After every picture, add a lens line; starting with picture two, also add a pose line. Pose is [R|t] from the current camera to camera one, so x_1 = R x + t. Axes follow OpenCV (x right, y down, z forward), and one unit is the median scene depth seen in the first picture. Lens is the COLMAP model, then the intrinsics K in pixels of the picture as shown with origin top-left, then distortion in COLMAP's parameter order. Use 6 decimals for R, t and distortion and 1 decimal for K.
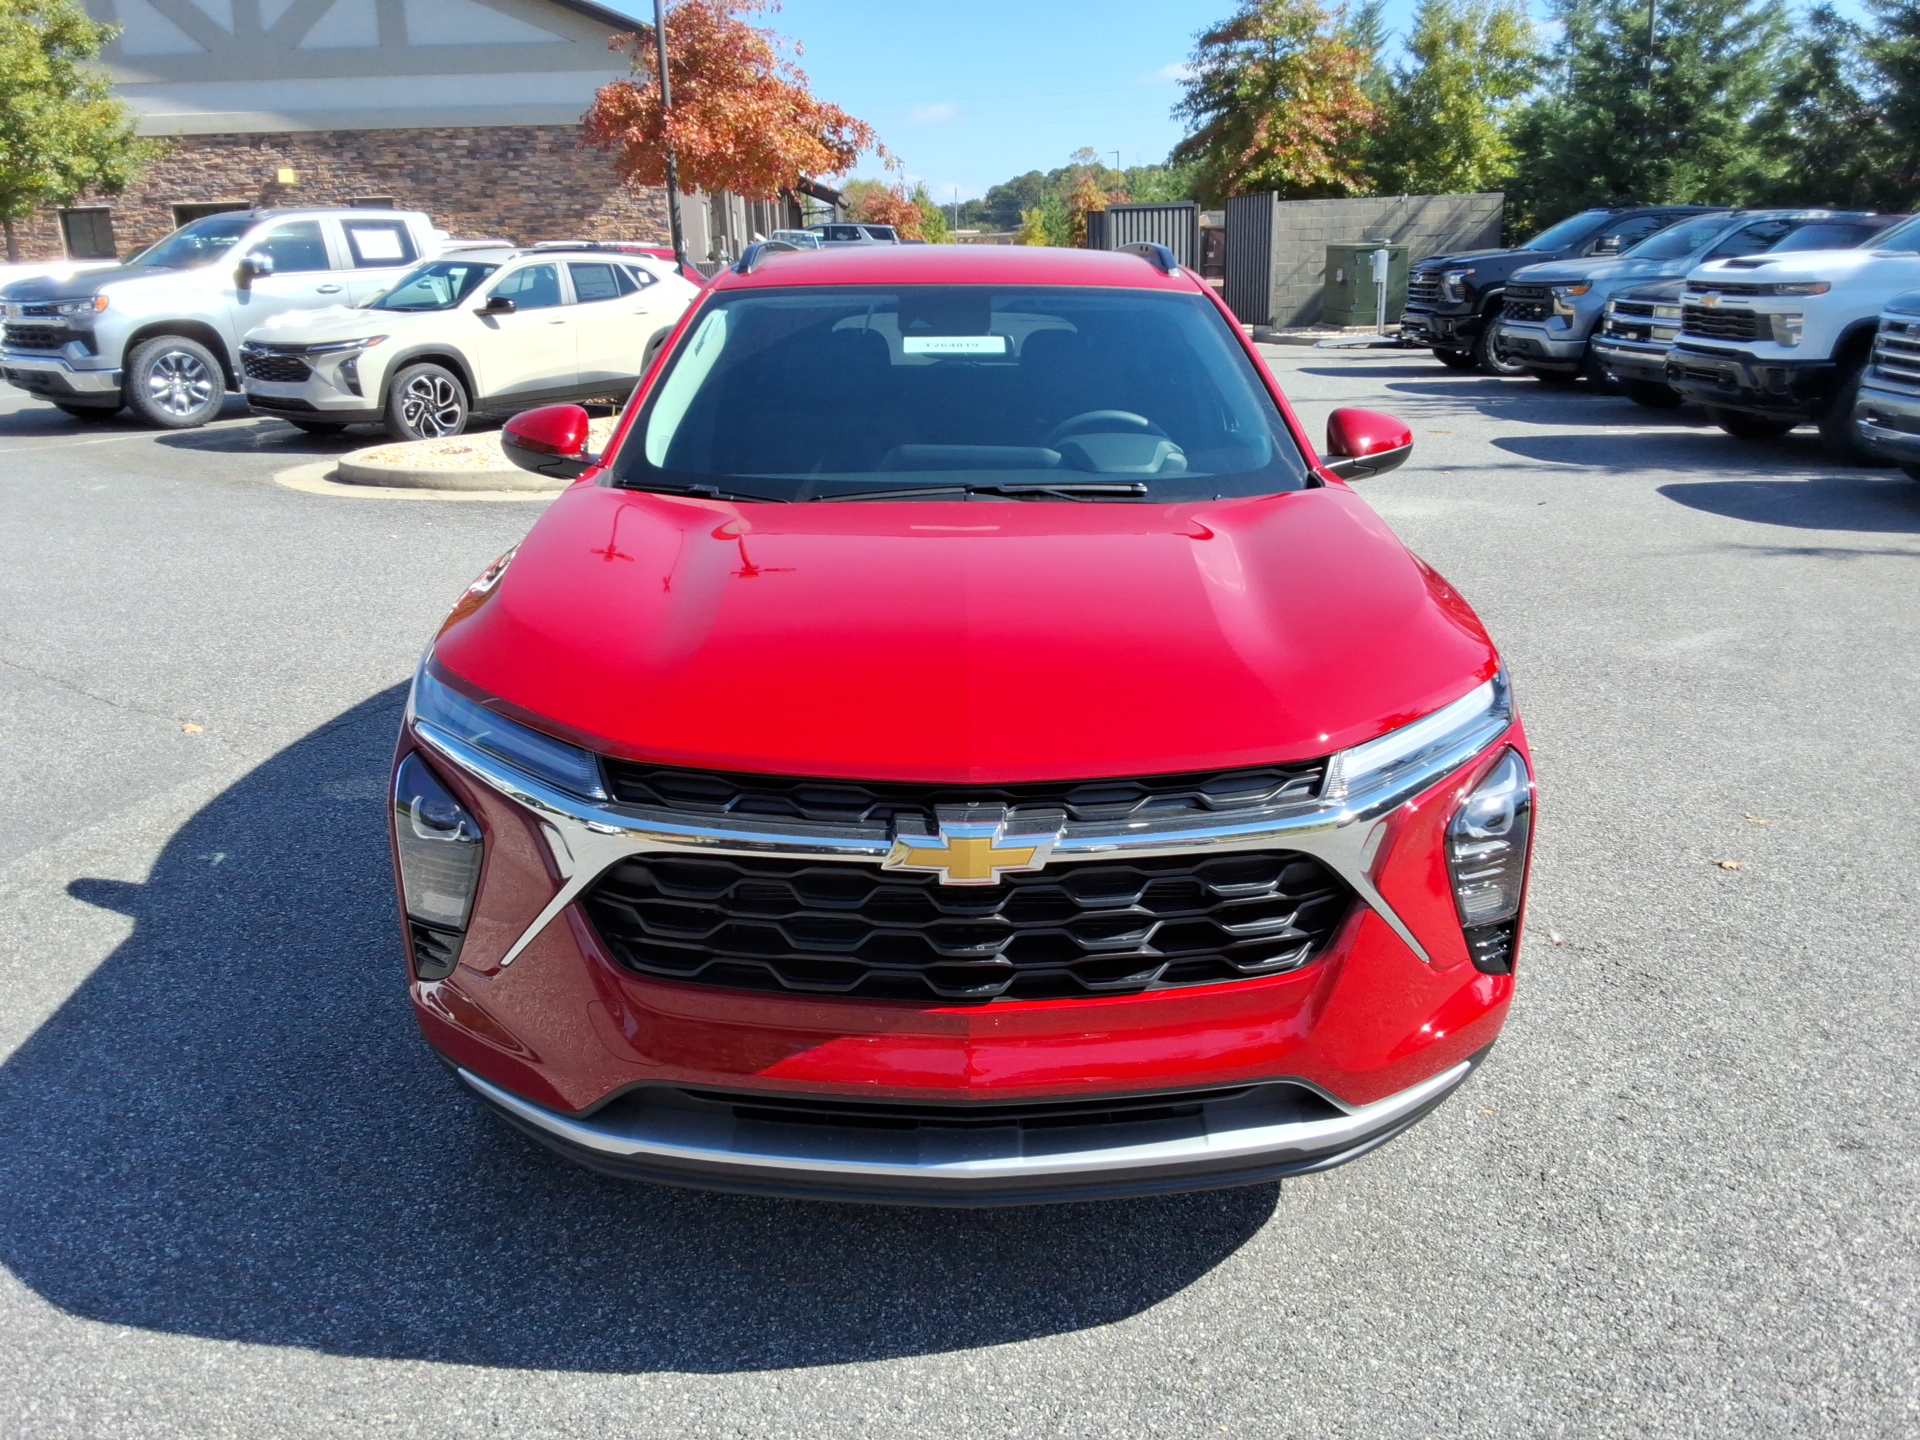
lens RADIAL K [[1533.1, 0, 973.3], [0, 1533.1, 706.7], [0, 0, 1]] dist [0.095576, -0.149965]
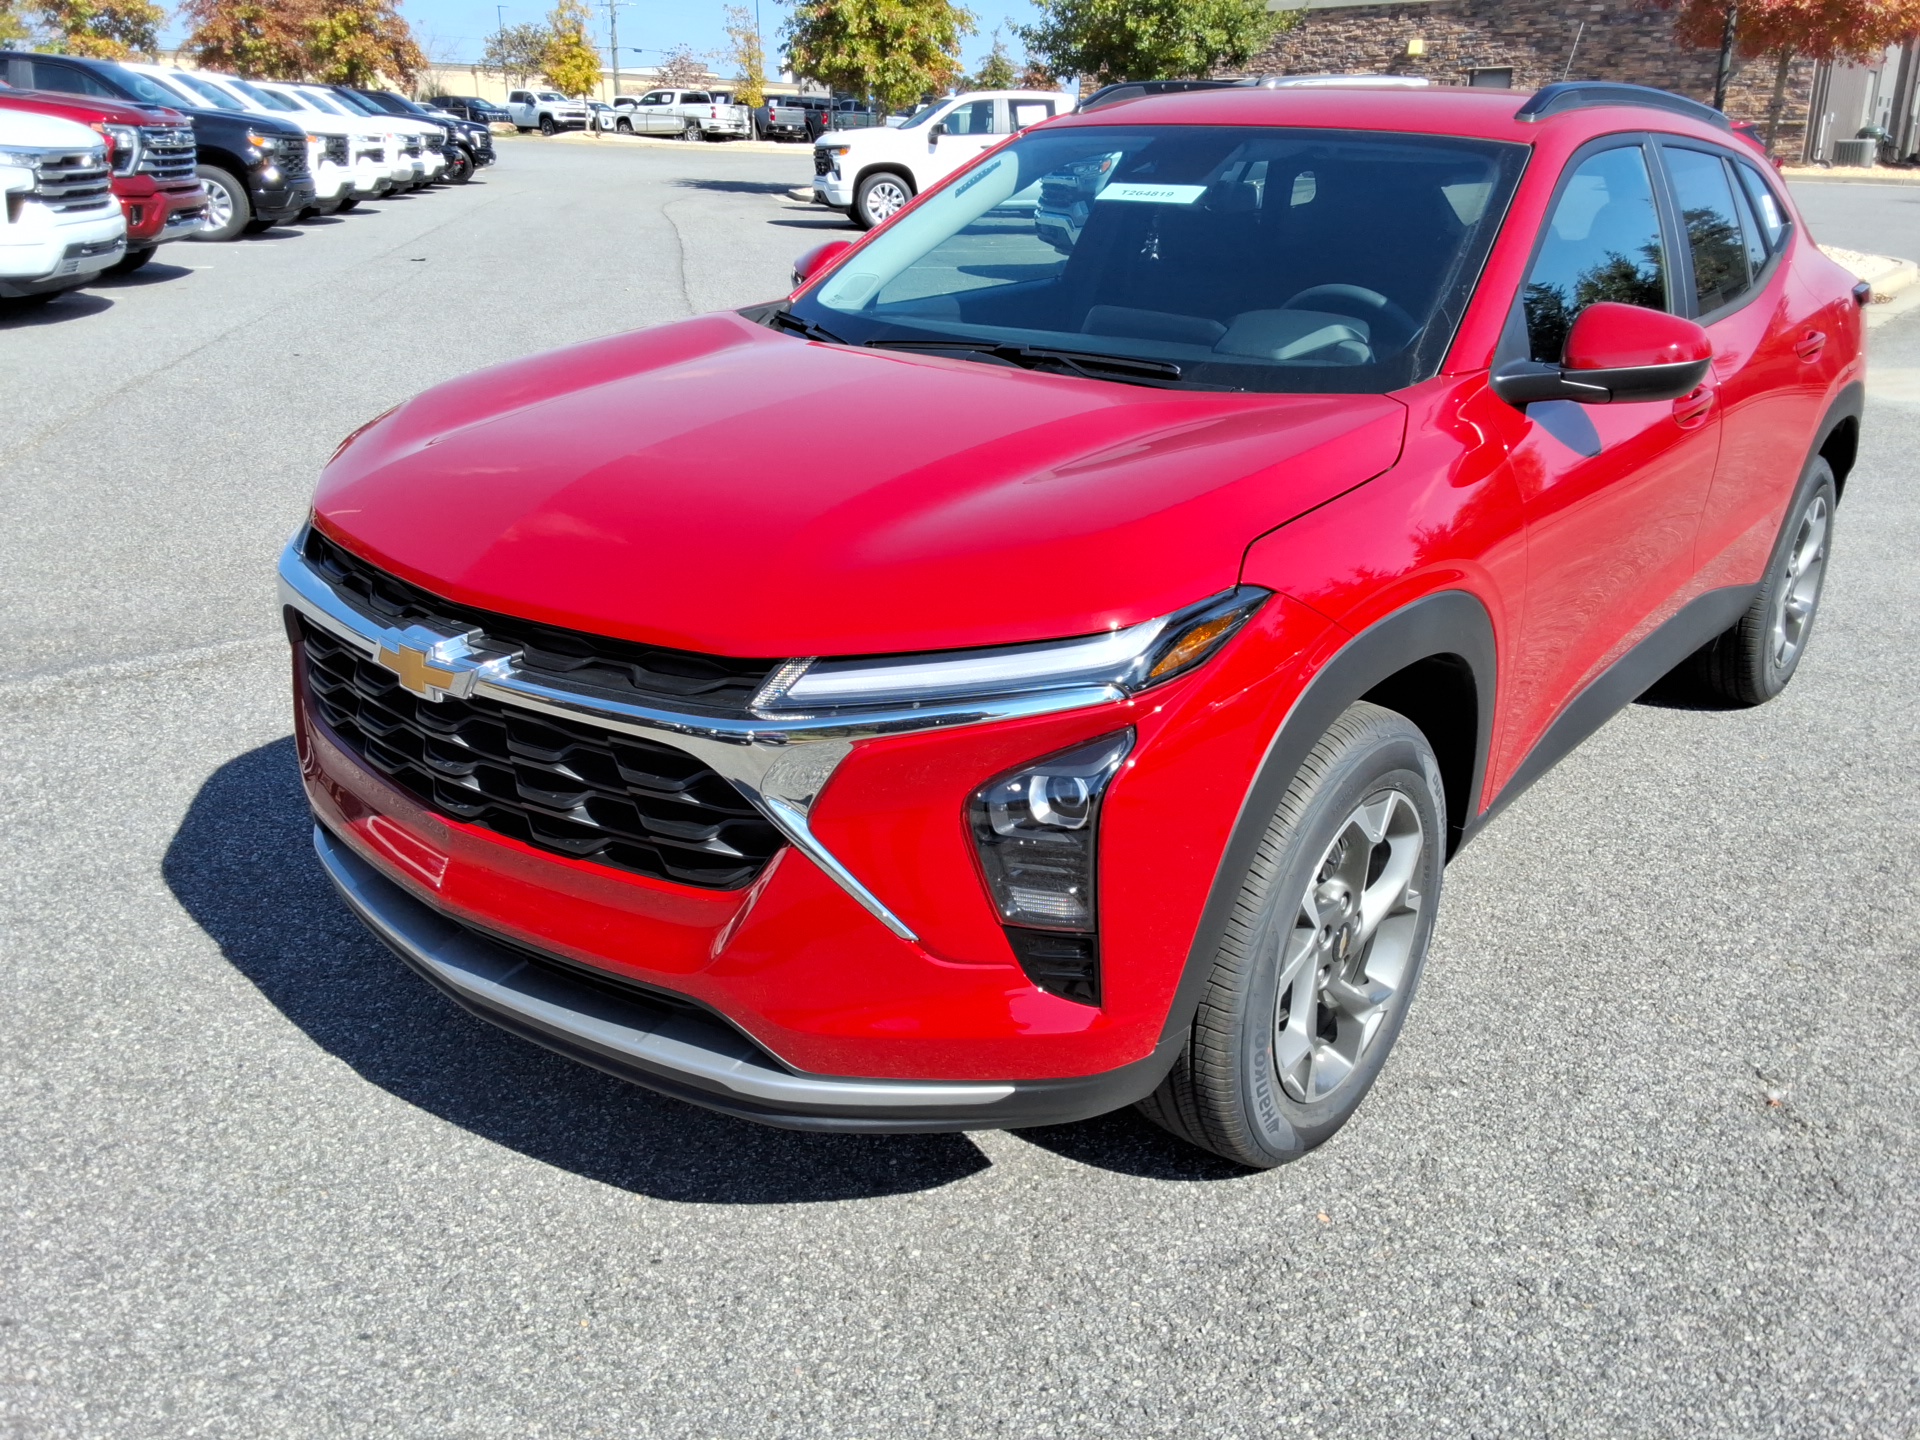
lens RADIAL K [[1533.1, 0, 991.9], [0, 1533.1, 712.2], [0, 0, 1]] dist [0.095576, -0.149965]
pose [[0.773778, 0.238542, -0.586827, 0.045995], [-0.194256, 0.971109, 0.138609, -0.004588], [0.602937, 0.006742, 0.797761, 0.021363]]
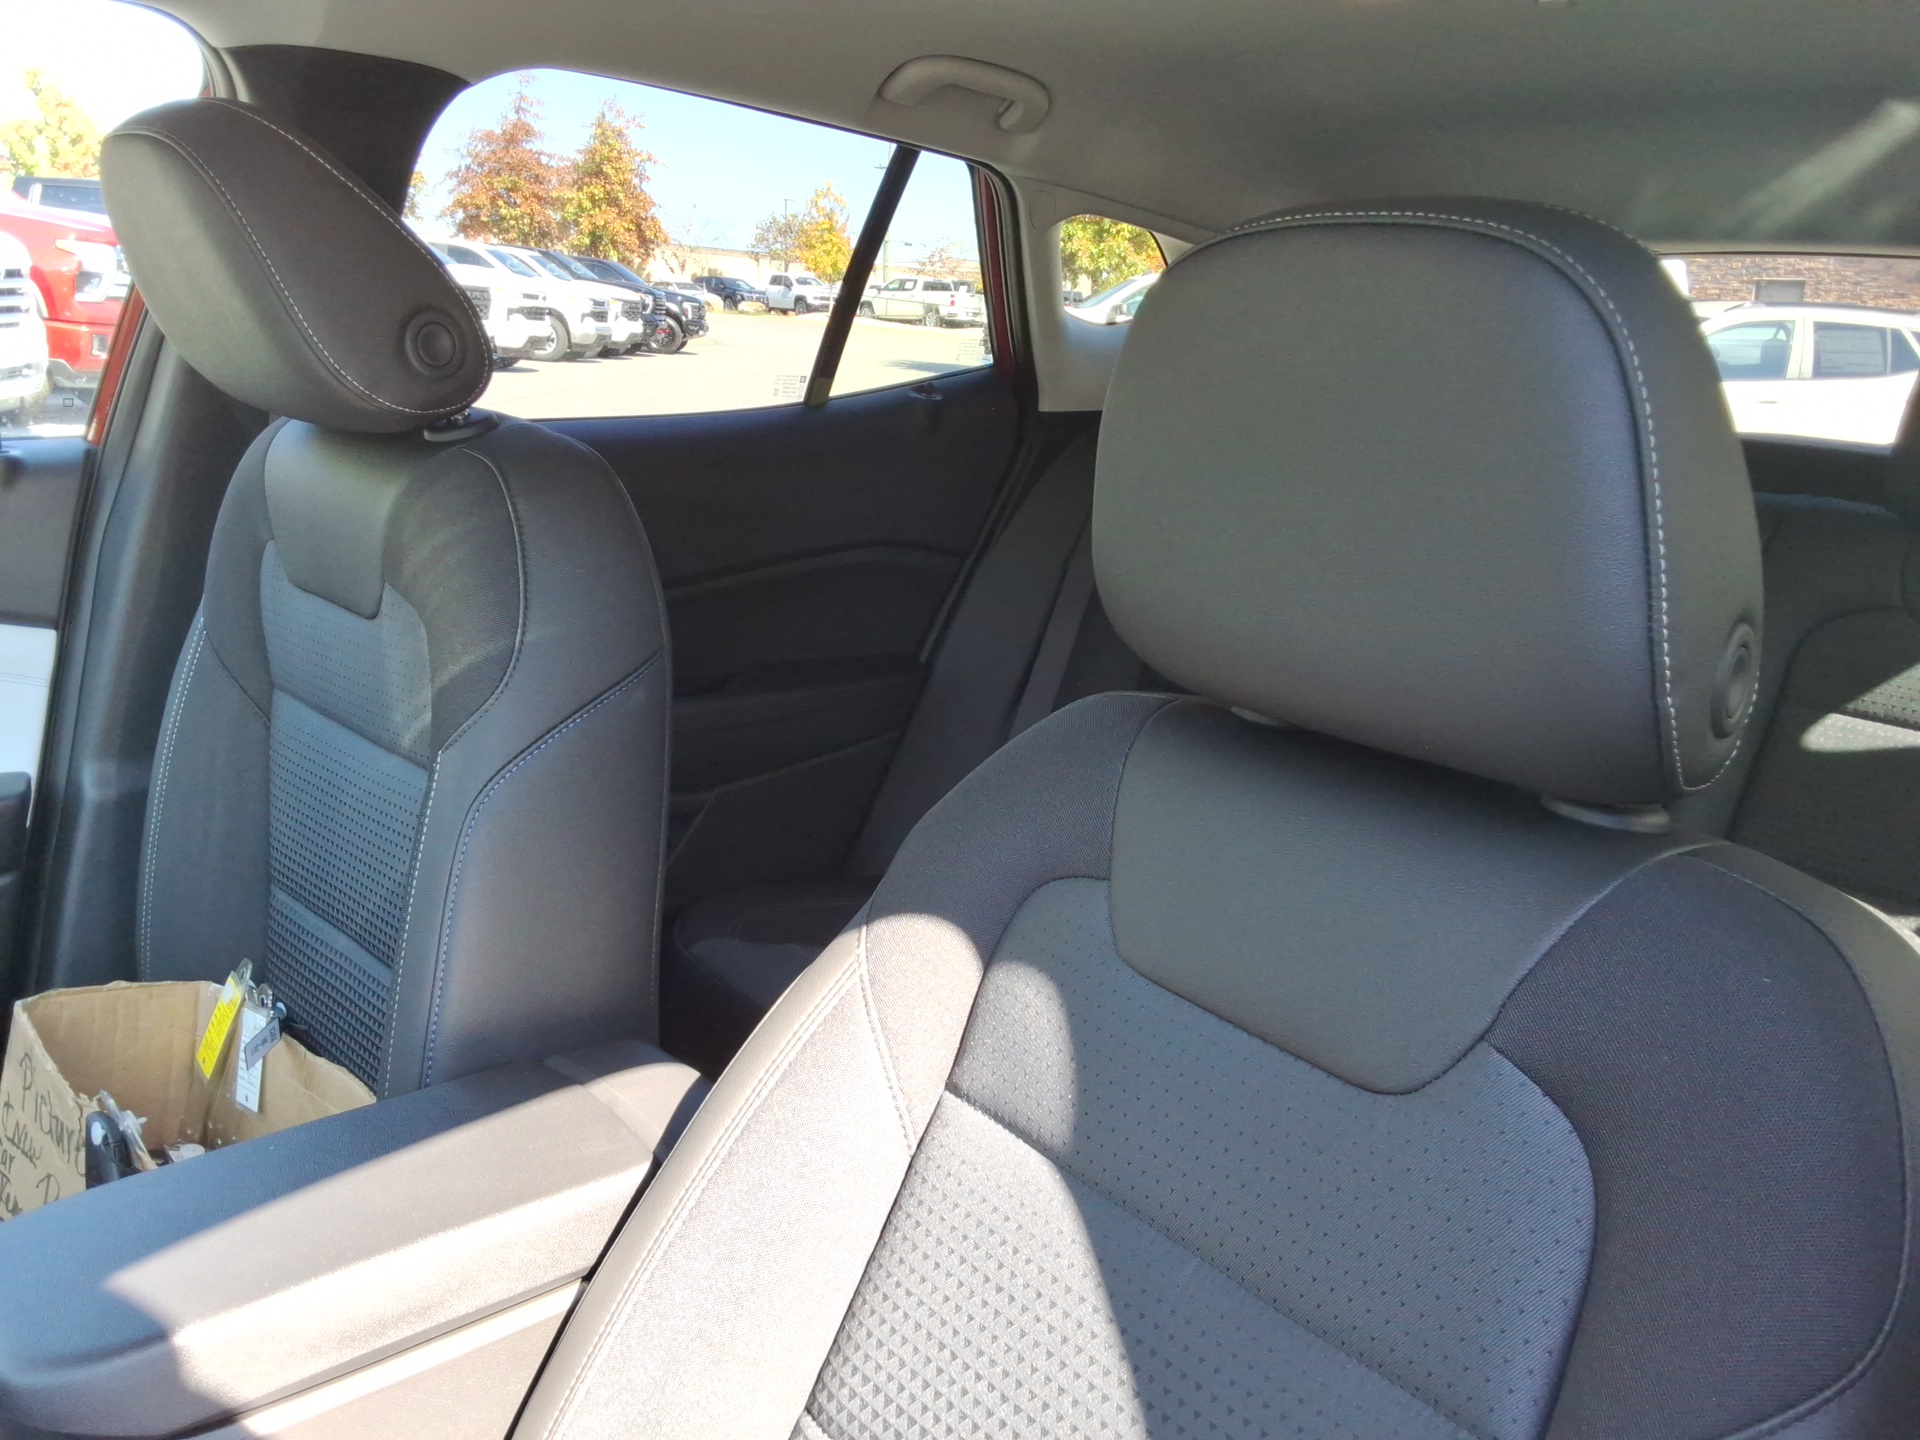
lens RADIAL K [[1533.1, 0, 984.8], [0, 1533.1, 728.8], [0, 0, 1]] dist [0.095576, -0.149965]
pose [[0.652697, 0.234646, -0.720367, 0.017126], [-0.267213, 0.961024, 0.070924, -0.021606], [0.708932, 0.146200, 0.689958, 0.101537]]
